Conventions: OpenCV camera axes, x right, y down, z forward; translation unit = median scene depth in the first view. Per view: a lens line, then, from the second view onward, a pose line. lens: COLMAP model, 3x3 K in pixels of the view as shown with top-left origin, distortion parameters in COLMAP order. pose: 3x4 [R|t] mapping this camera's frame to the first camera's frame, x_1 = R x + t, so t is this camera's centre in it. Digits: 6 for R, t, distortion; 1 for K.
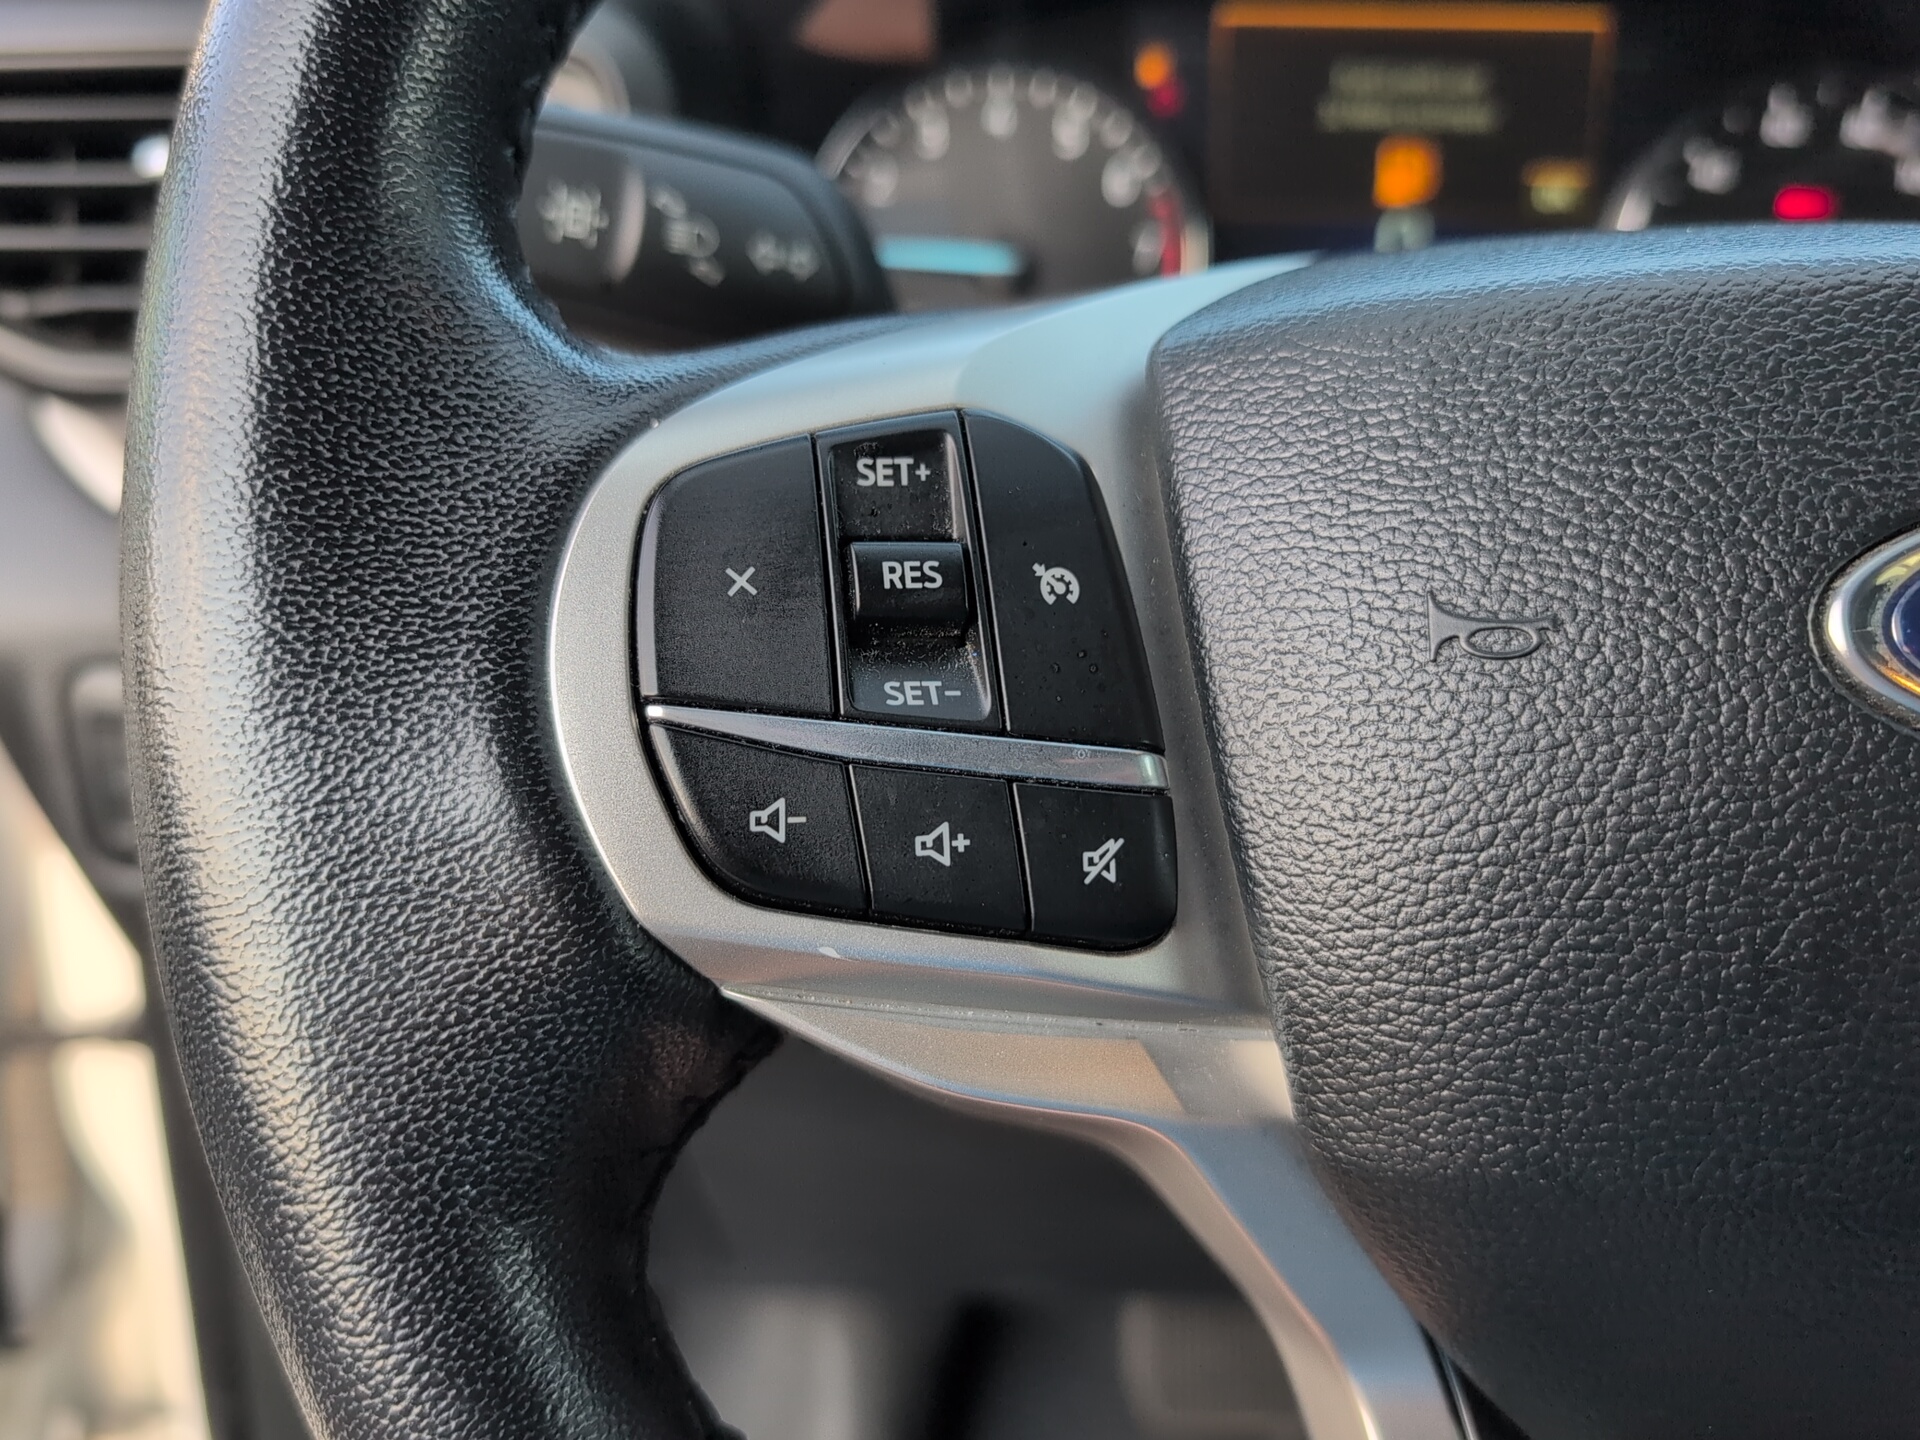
lens RADIAL K [[1648.3, 0, 1015.3], [0, 1648.3, 714.0], [0, 0, 1]] dist [0.133802, -0.459737]
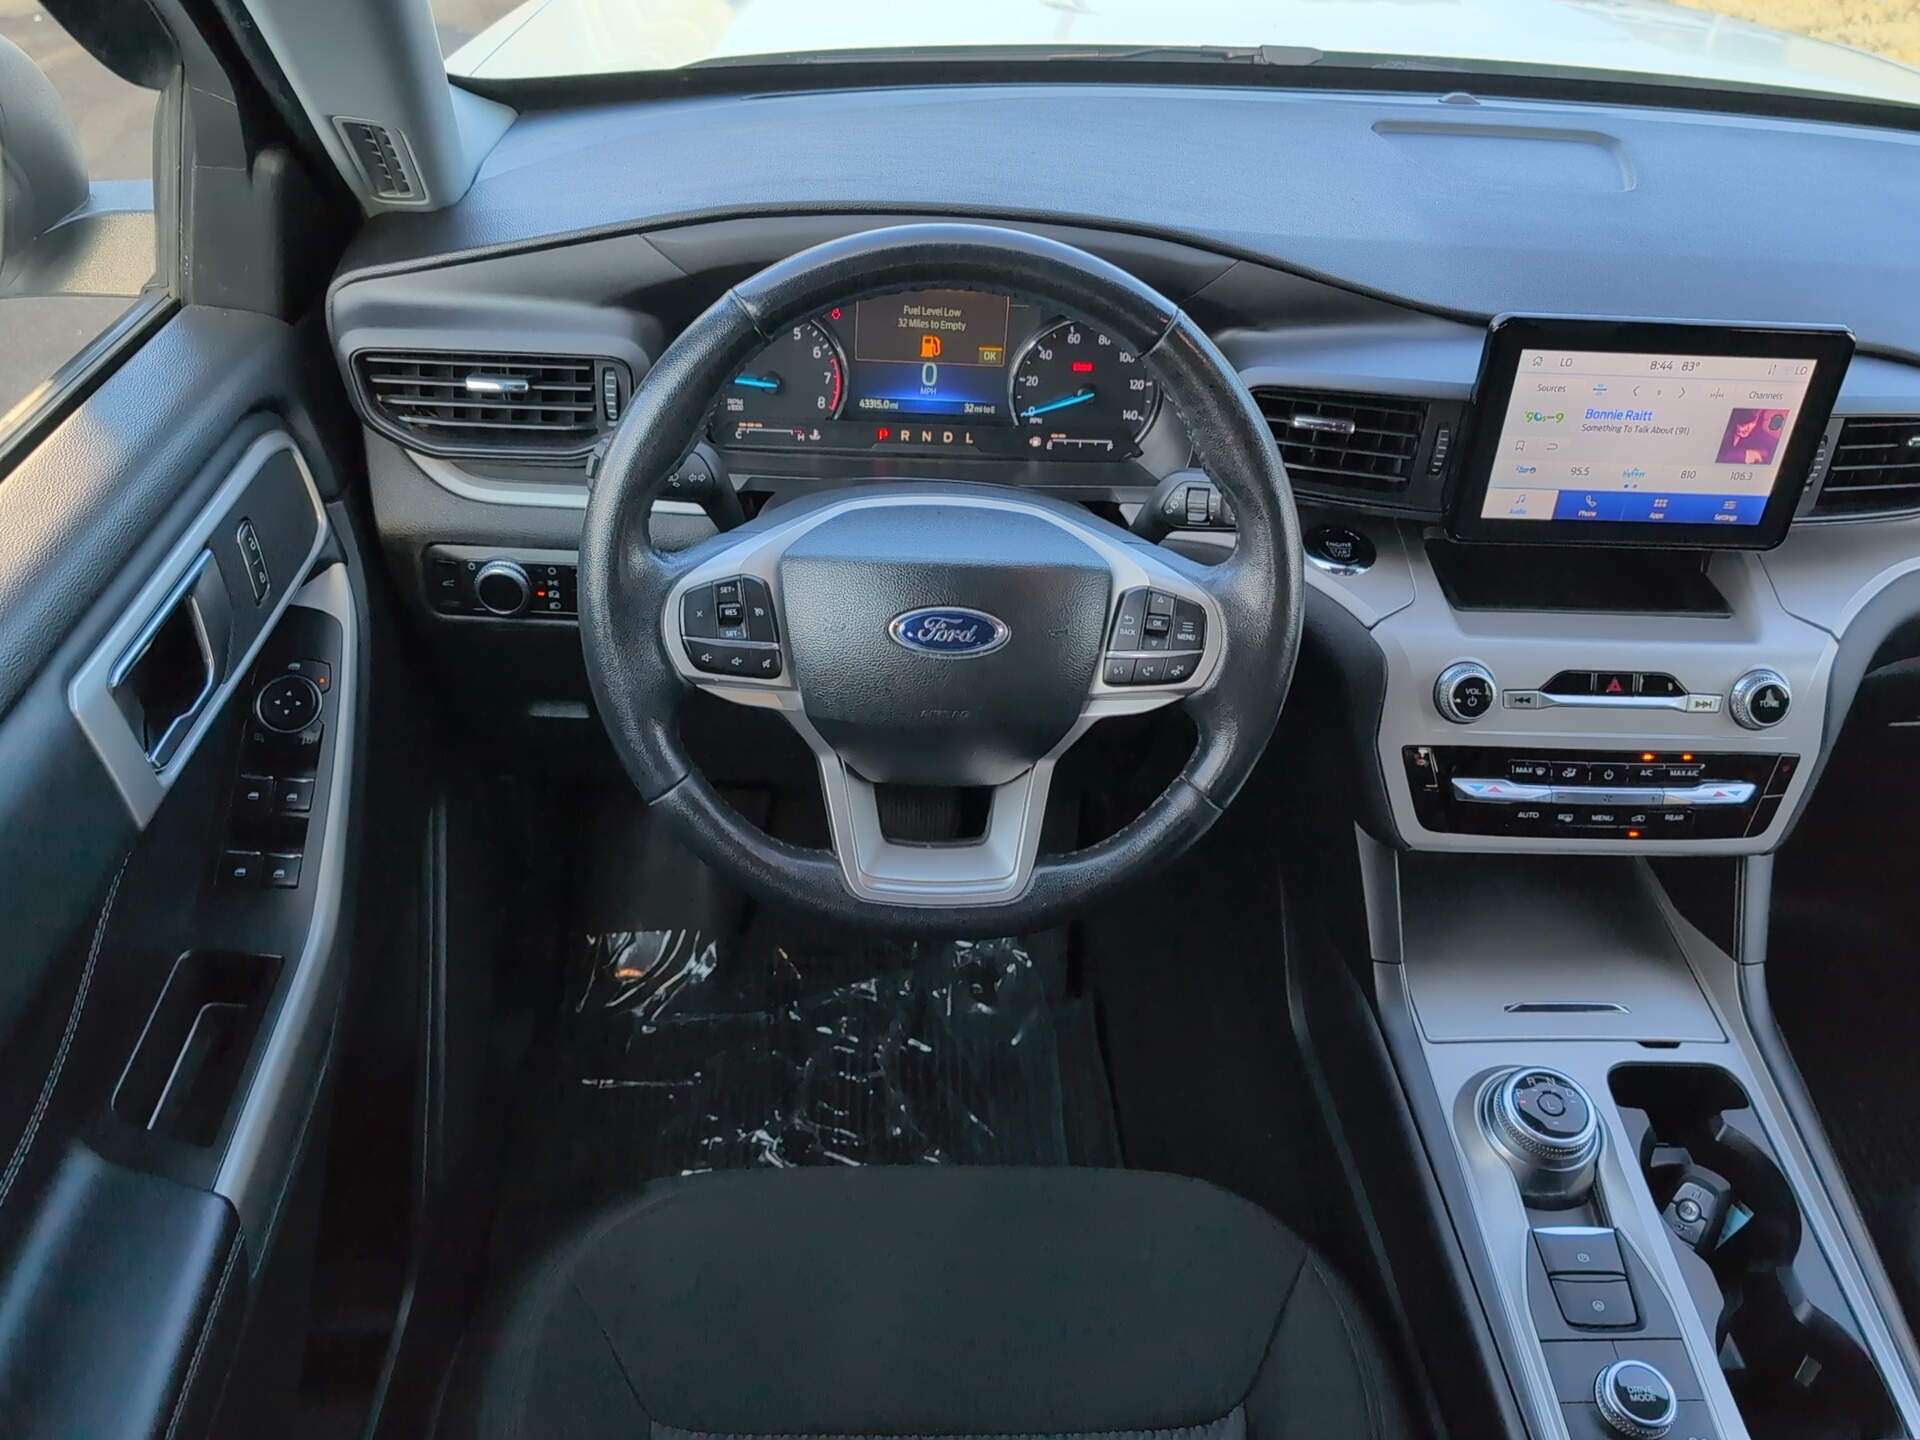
lens RADIAL K [[1625.8, 0, 960.0], [0, 1625.8, 720.0], [0, 0, 1]] dist [0.002292, -0.011963]
pose [[0.995415, 0.011194, 0.094996, 0.184374], [-0.035263, 0.966123, 0.255660, -1.148493], [-0.088916, -0.257837, 0.962088, -4.364018]]
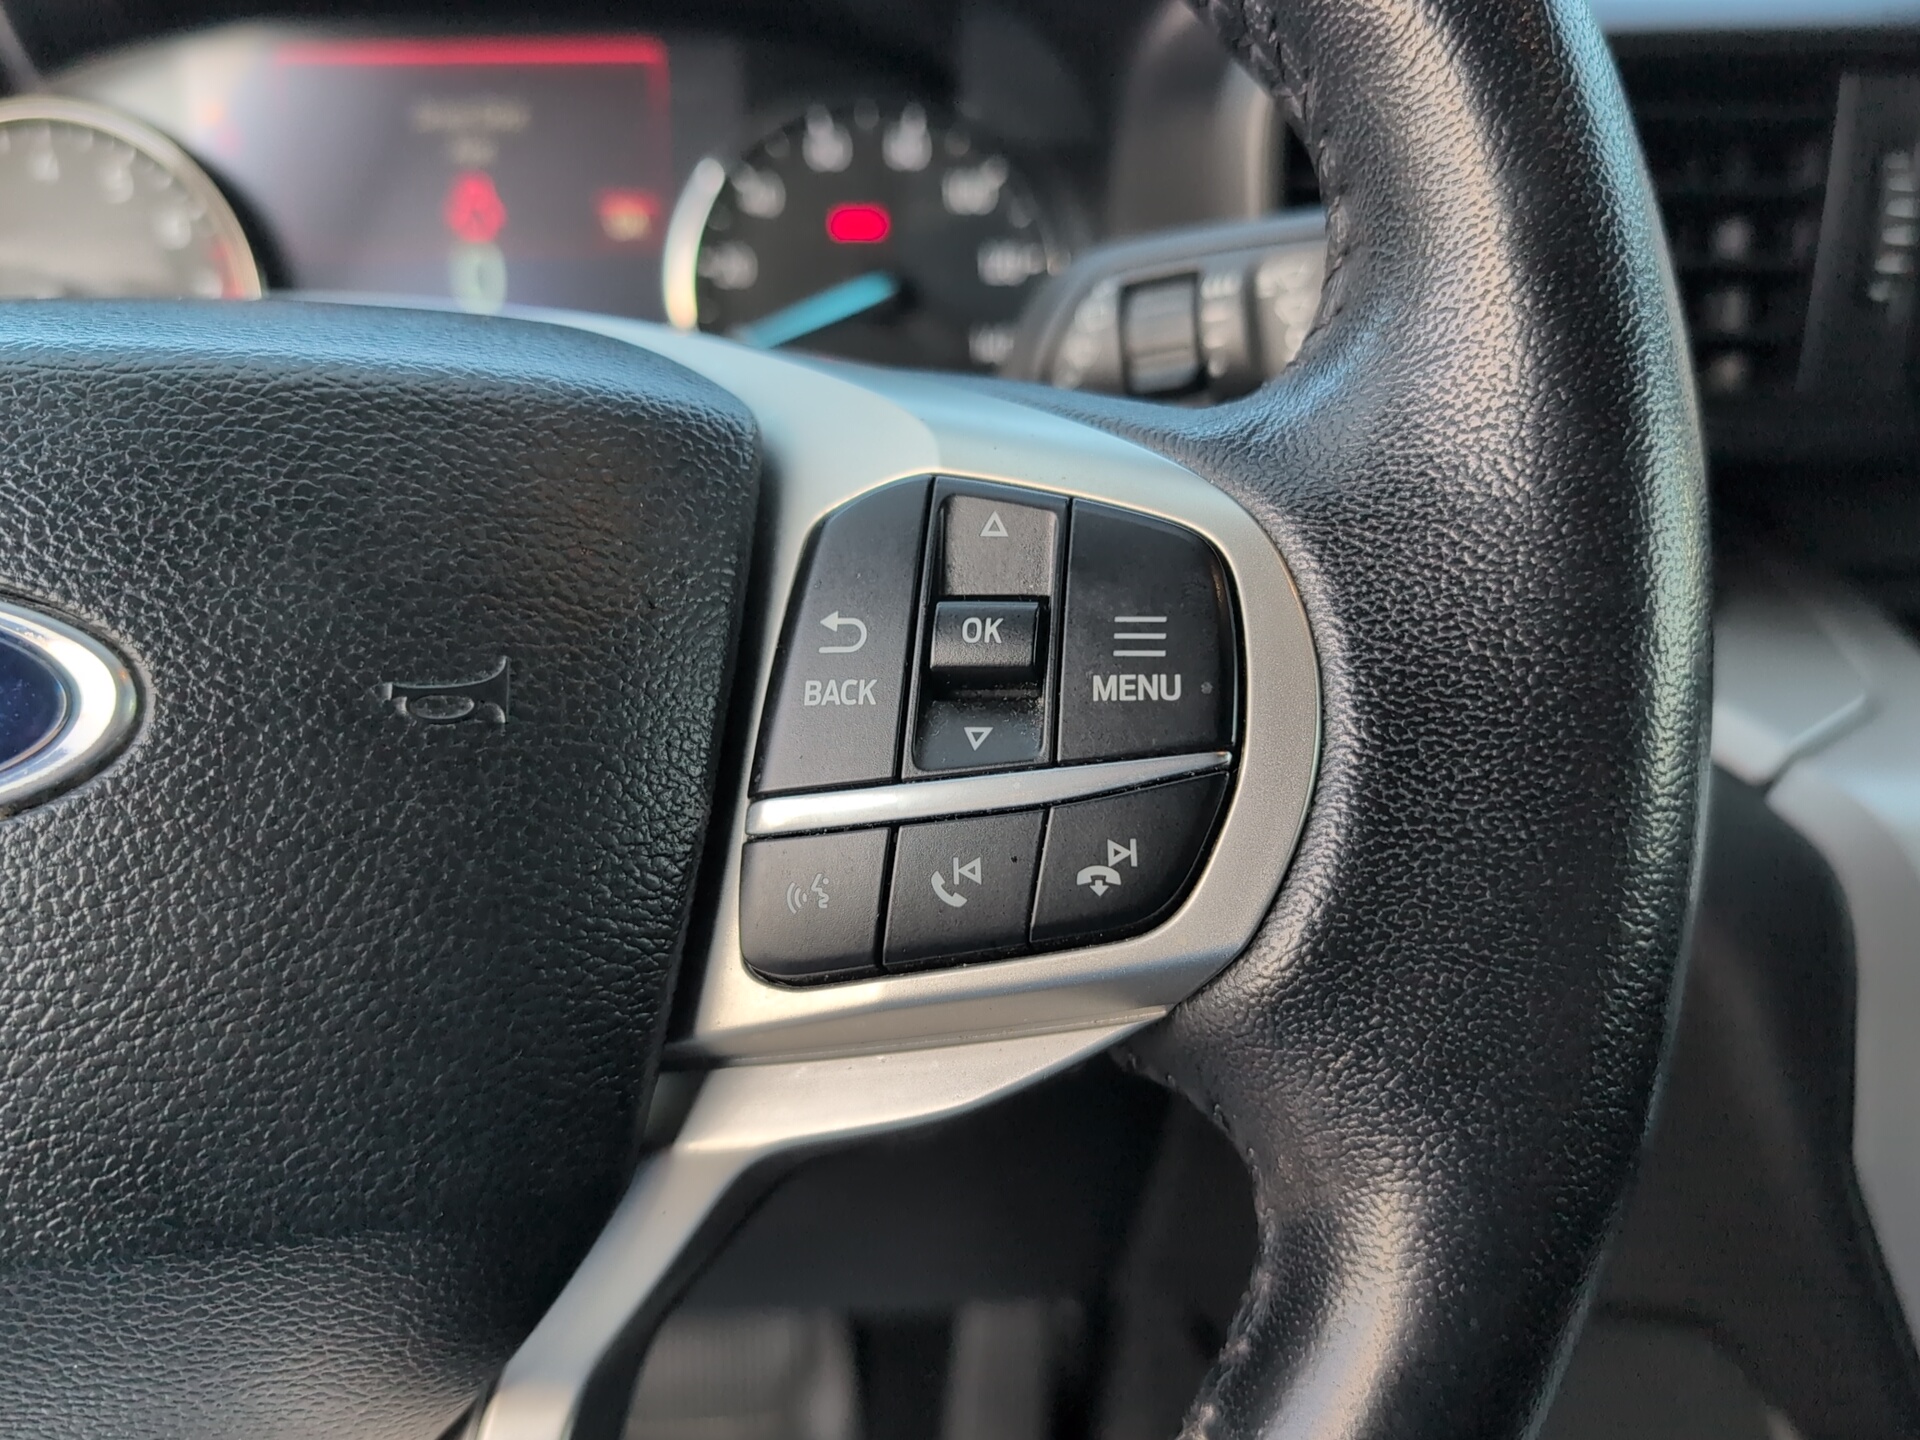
lens RADIAL K [[1614.9, 0, 913.7], [0, 1614.9, 694.2], [0, 0, 1]] dist [0.008030, -0.002522]
pose [[0.998175, -0.039537, 0.045643, 1.284188], [0.040112, 0.999126, -0.011753, -0.020298], [-0.045139, 0.013563, 0.998889, -0.062251]]
